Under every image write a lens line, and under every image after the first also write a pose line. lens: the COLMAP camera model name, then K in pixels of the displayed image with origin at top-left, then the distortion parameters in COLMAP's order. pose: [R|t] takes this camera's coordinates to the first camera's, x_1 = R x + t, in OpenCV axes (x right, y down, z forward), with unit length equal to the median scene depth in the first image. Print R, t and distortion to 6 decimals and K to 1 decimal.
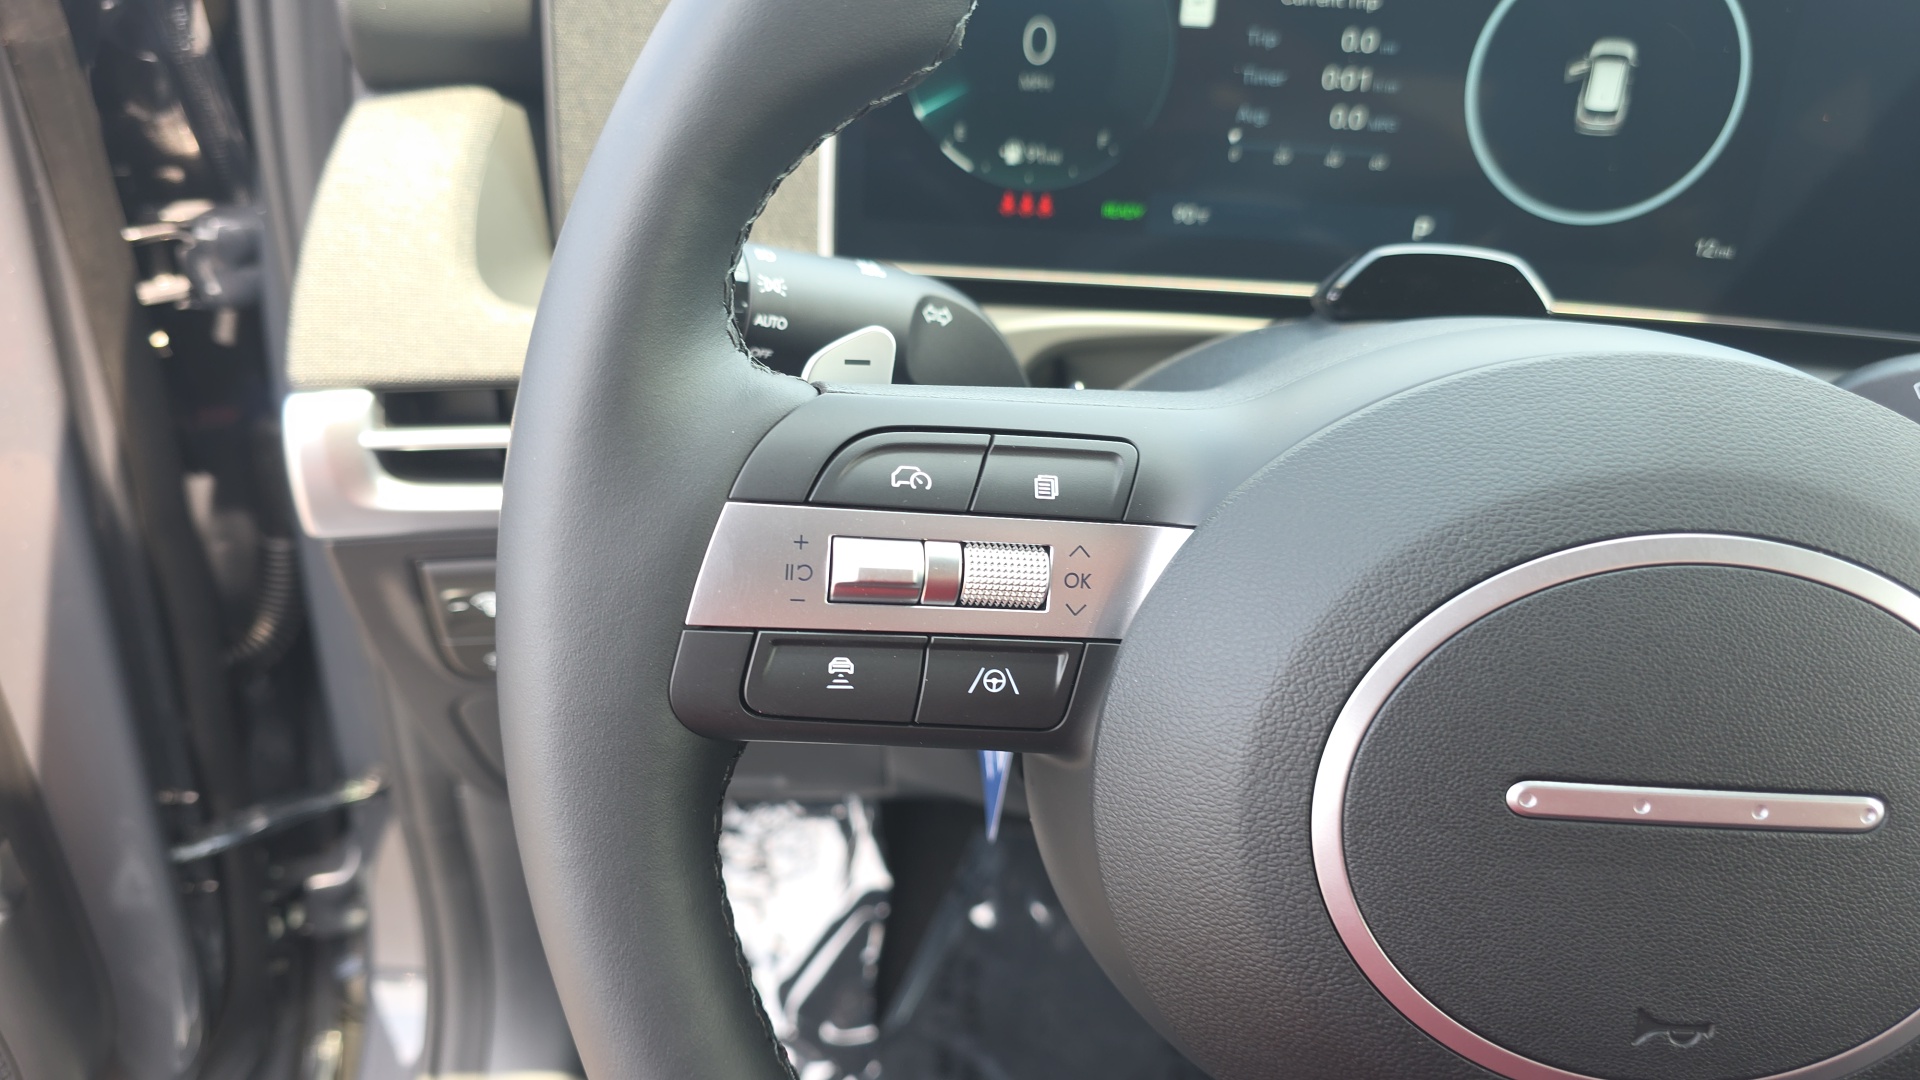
lens RADIAL K [[1355.0, 0, 952.7], [0, 1355.0, 548.0], [0, 0, 1]] dist [0.023956, -0.062529]
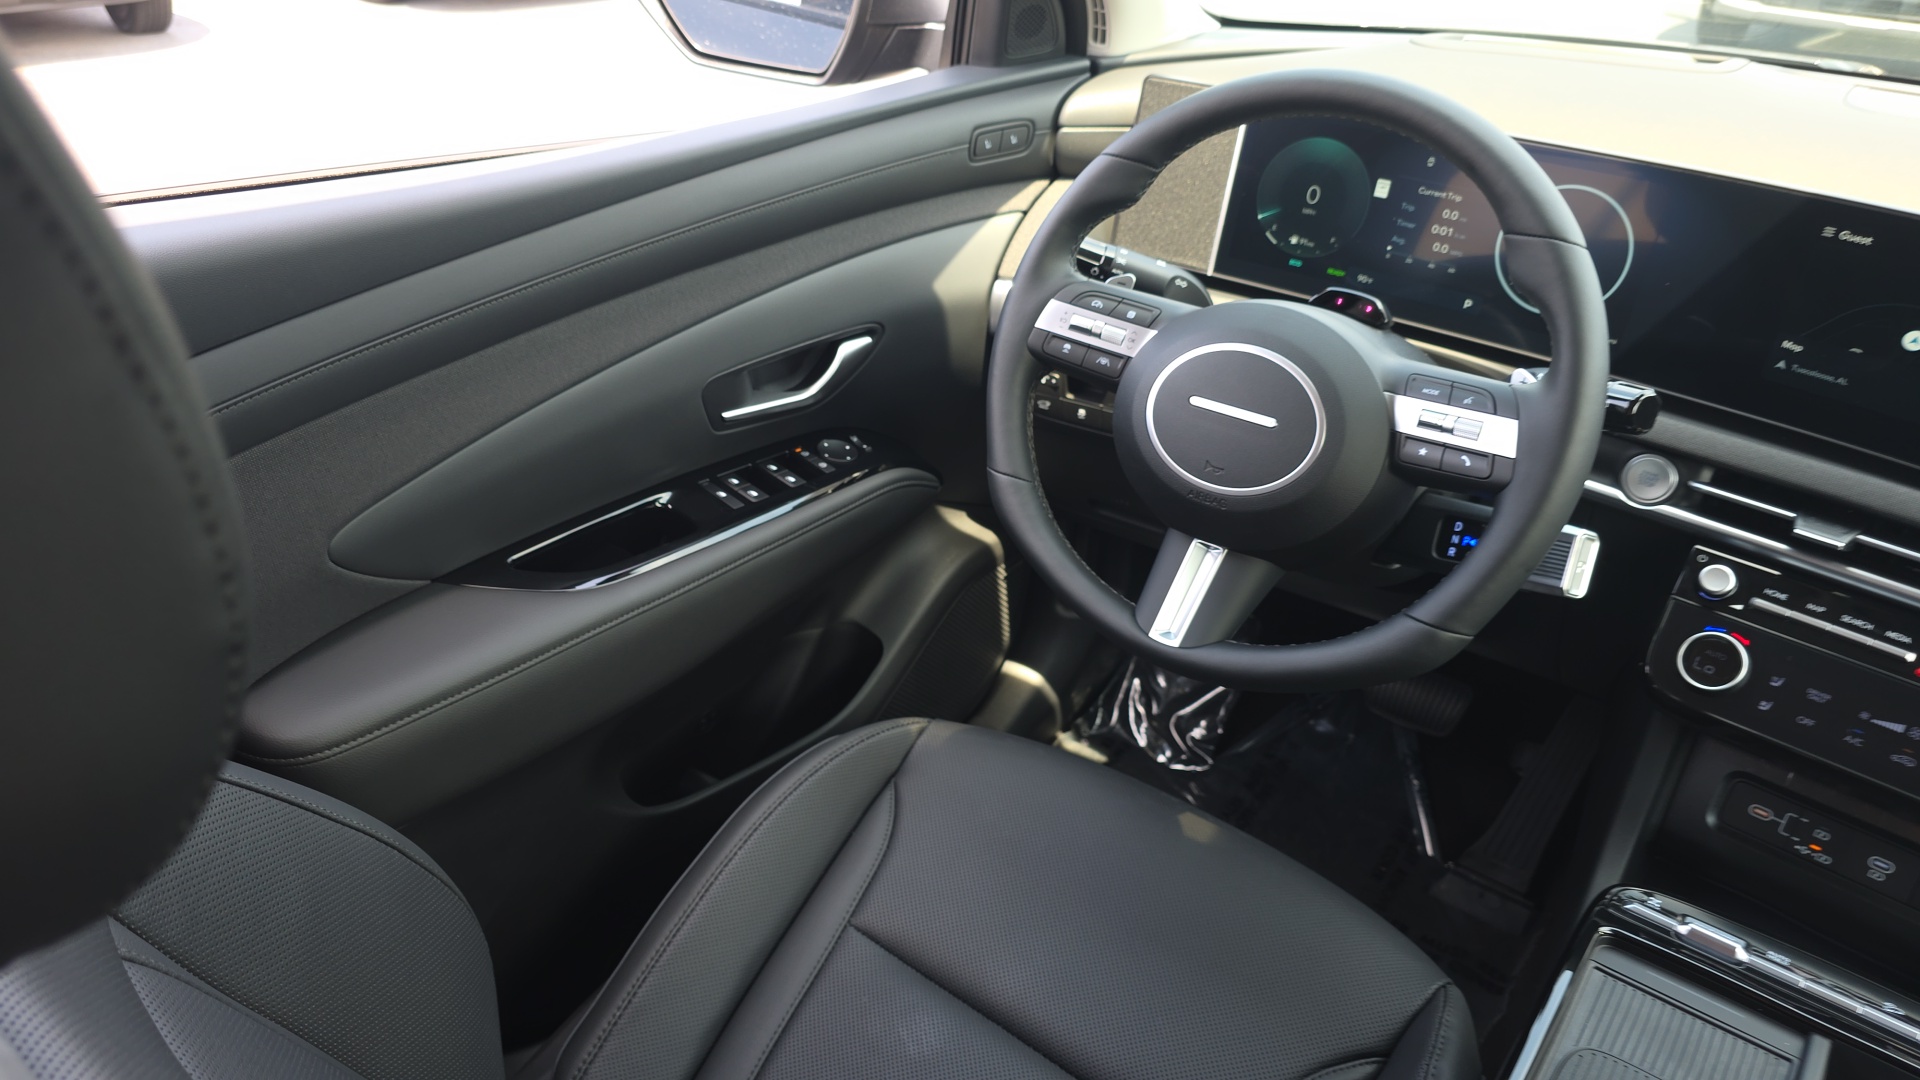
lens RADIAL K [[1332.7, 0, 925.5], [0, 1332.7, 556.3], [0, 0, 1]] dist [0.044413, -0.050737]
pose [[0.809518, 0.282288, -0.514776, 0.882757], [-0.295648, 0.953537, 0.057966, 0.284526], [0.507221, 0.105268, 0.855363, -1.245770]]
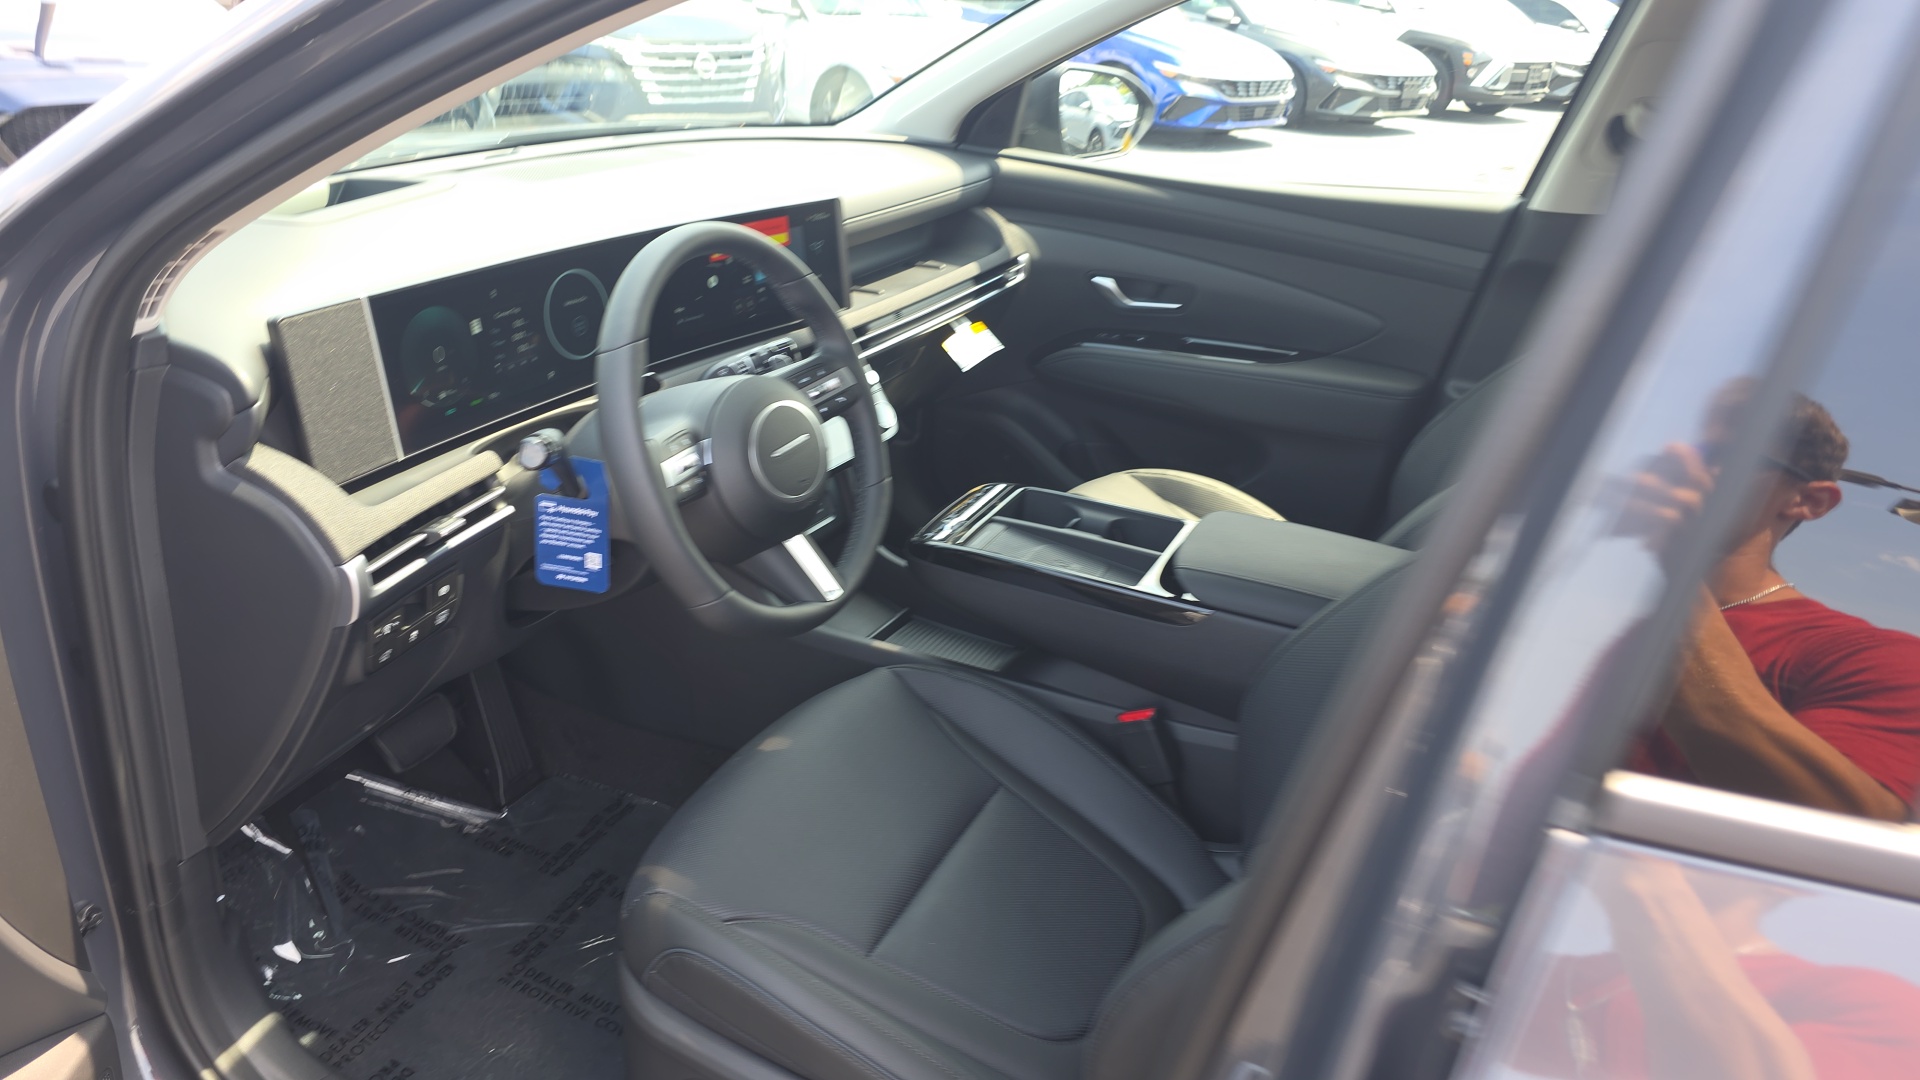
lens RADIAL K [[1262.5, 0, 913.7], [0, 1262.5, 541.8], [0, 0, 1]] dist [0.063808, -0.053137]
pose [[0.404372, -0.408991, 0.818053, -1.781560], [0.427570, 0.875219, 0.226220, -0.212729], [-0.808497, 0.258298, 0.528786, -1.016925]]
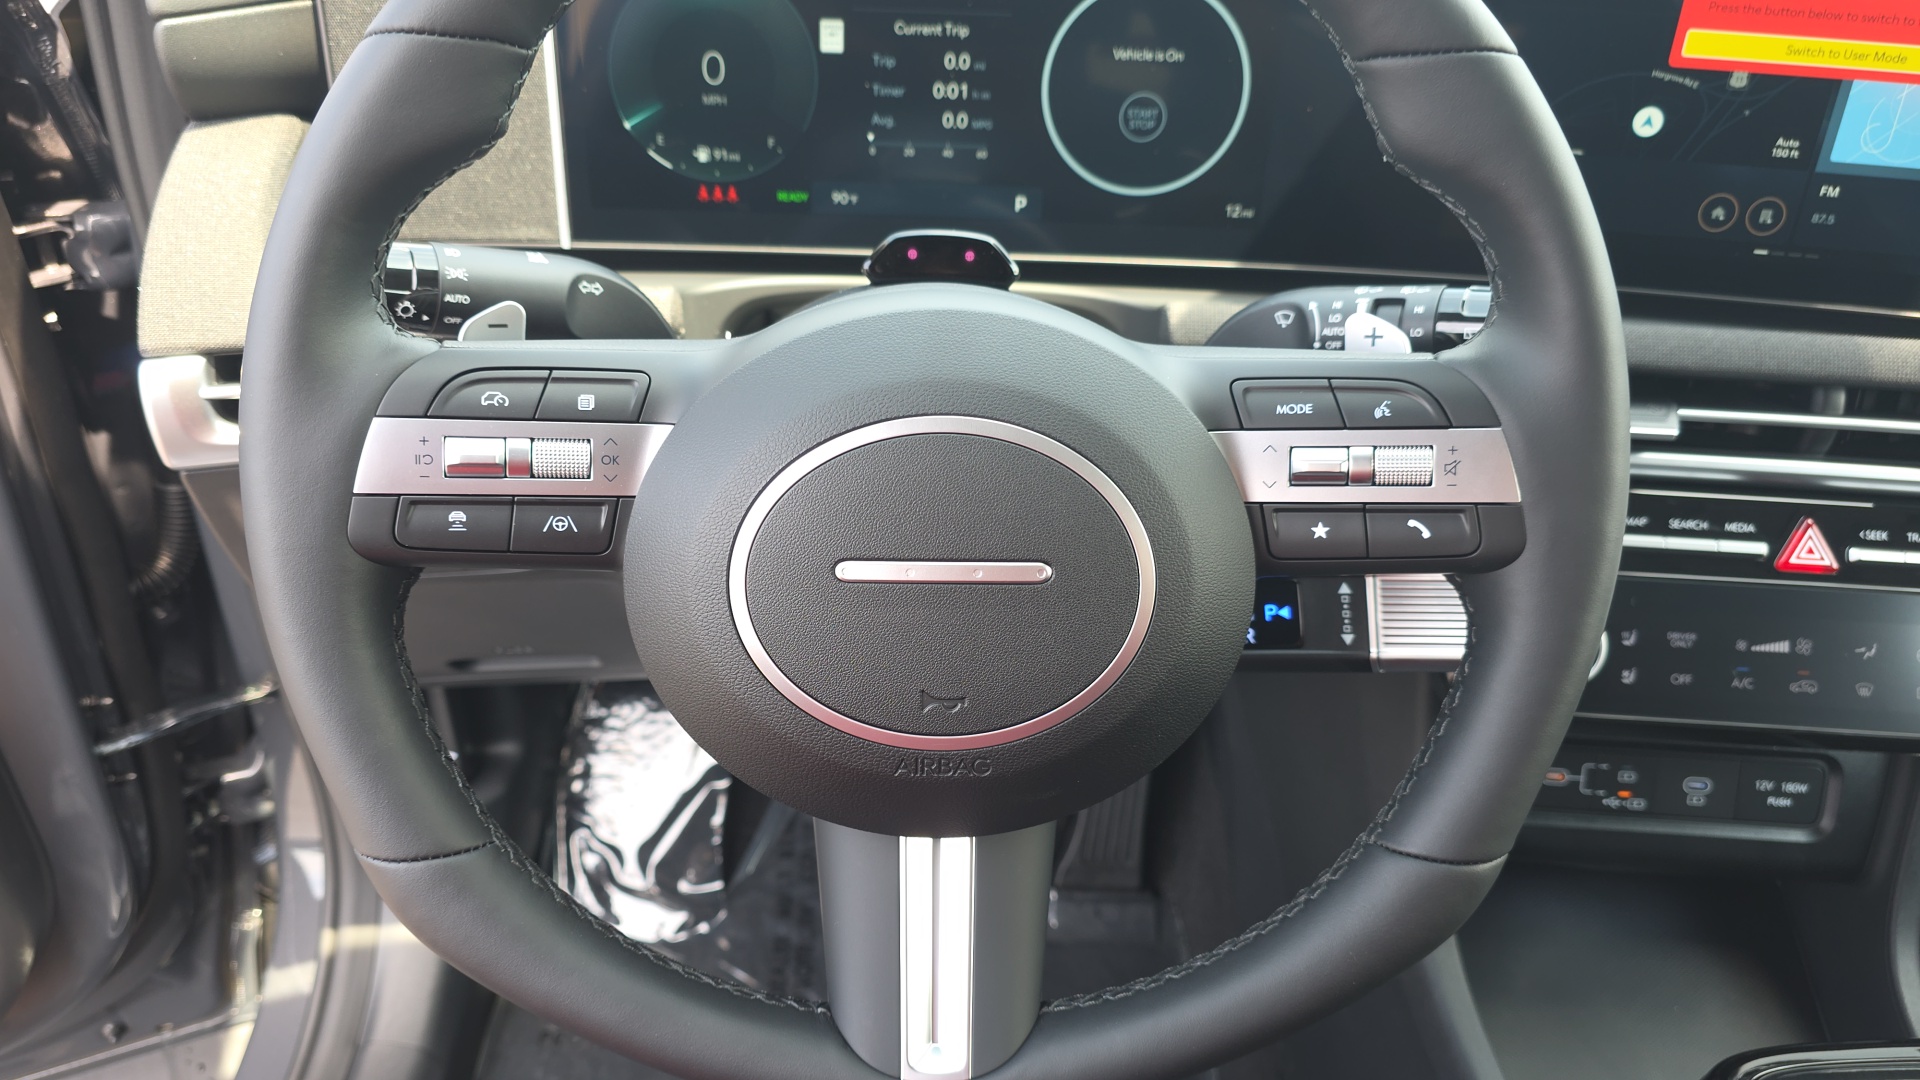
lens RADIAL K [[1333.4, 0, 950.7], [0, 1333.4, 557.0], [0, 0, 1]] dist [0.025440, -0.038214]
pose [[0.998512, -0.041165, 0.035753, 0.224426], [0.039255, 0.997845, 0.052580, 0.036964], [-0.037840, -0.051098, 0.997977, -0.313588]]
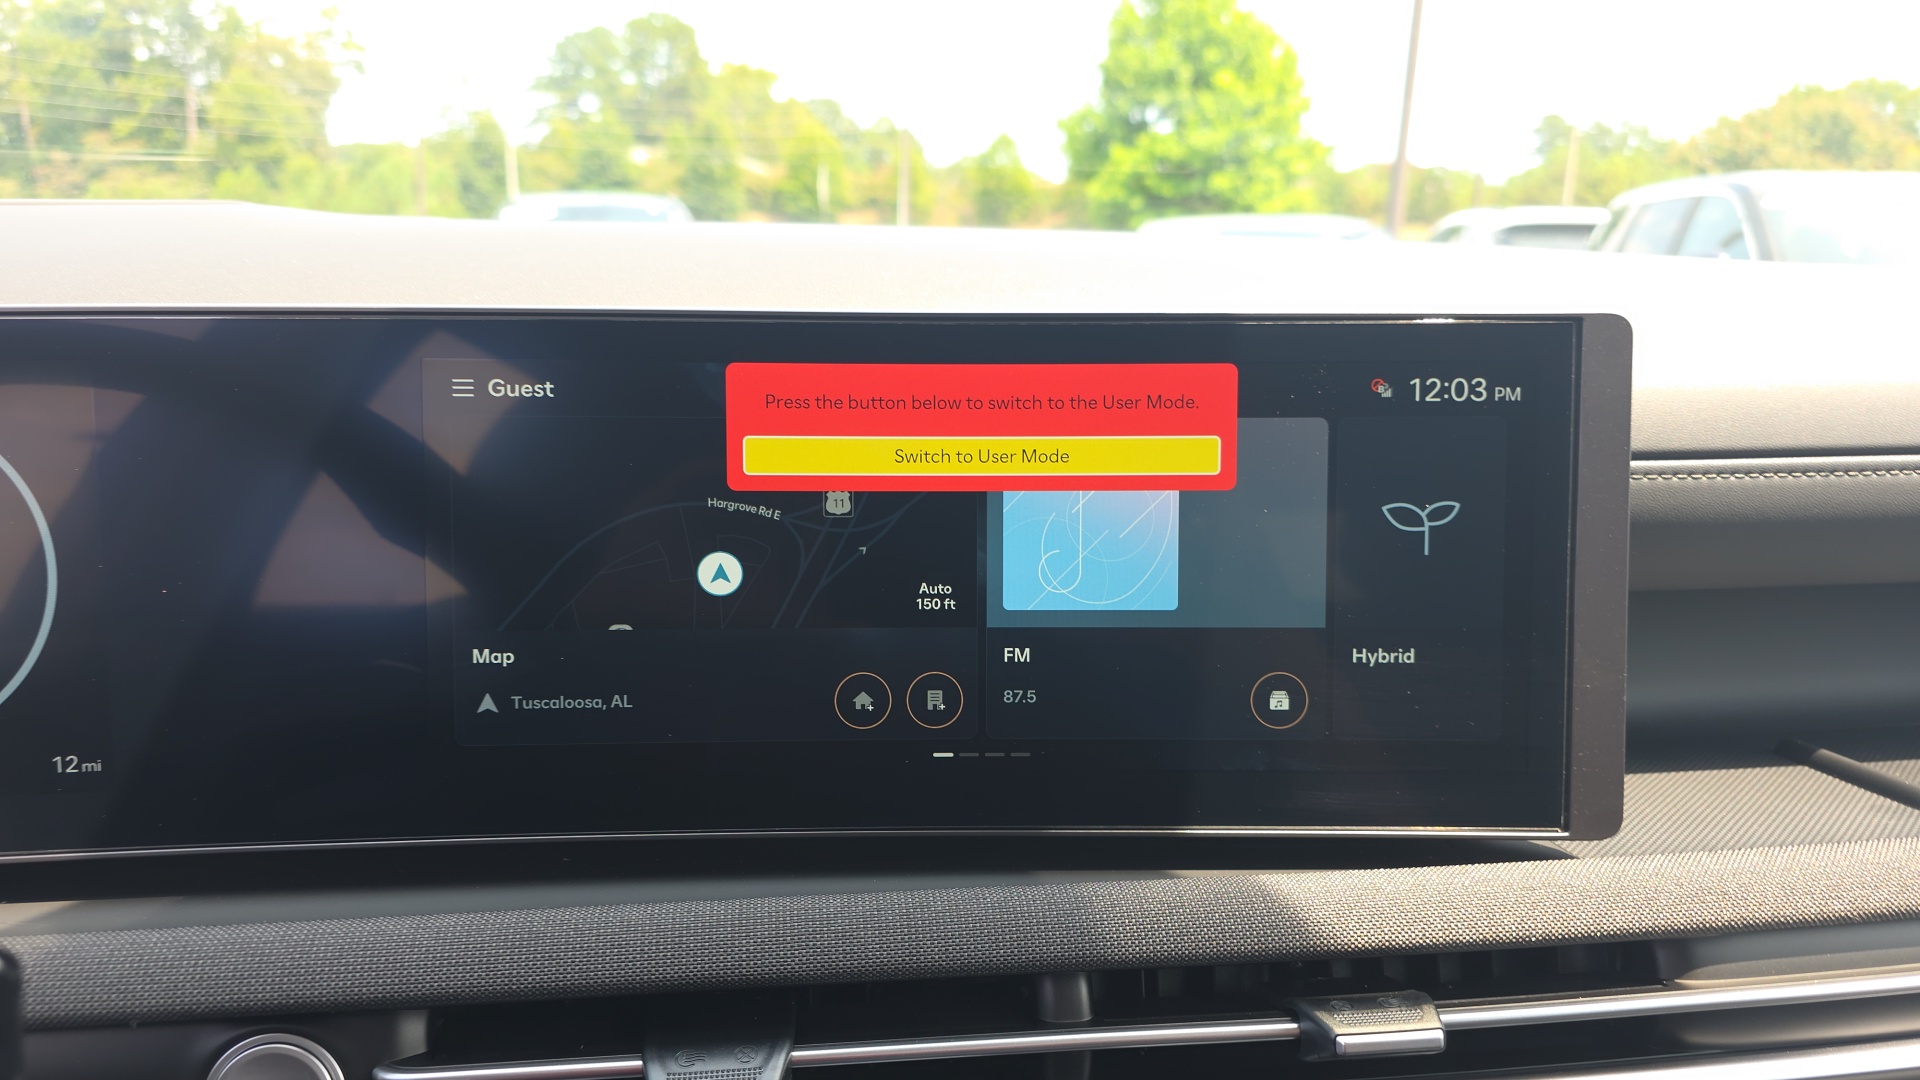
lens RADIAL K [[1295.0, 0, 948.0], [0, 1295.0, 549.1], [0, 0, 1]] dist [0.061573, -0.082470]
pose [[0.975499, -0.088883, 0.201252, 0.924955], [0.147768, 0.942414, -0.300034, -0.039593], [-0.162995, 0.322421, 0.932458, 0.188789]]
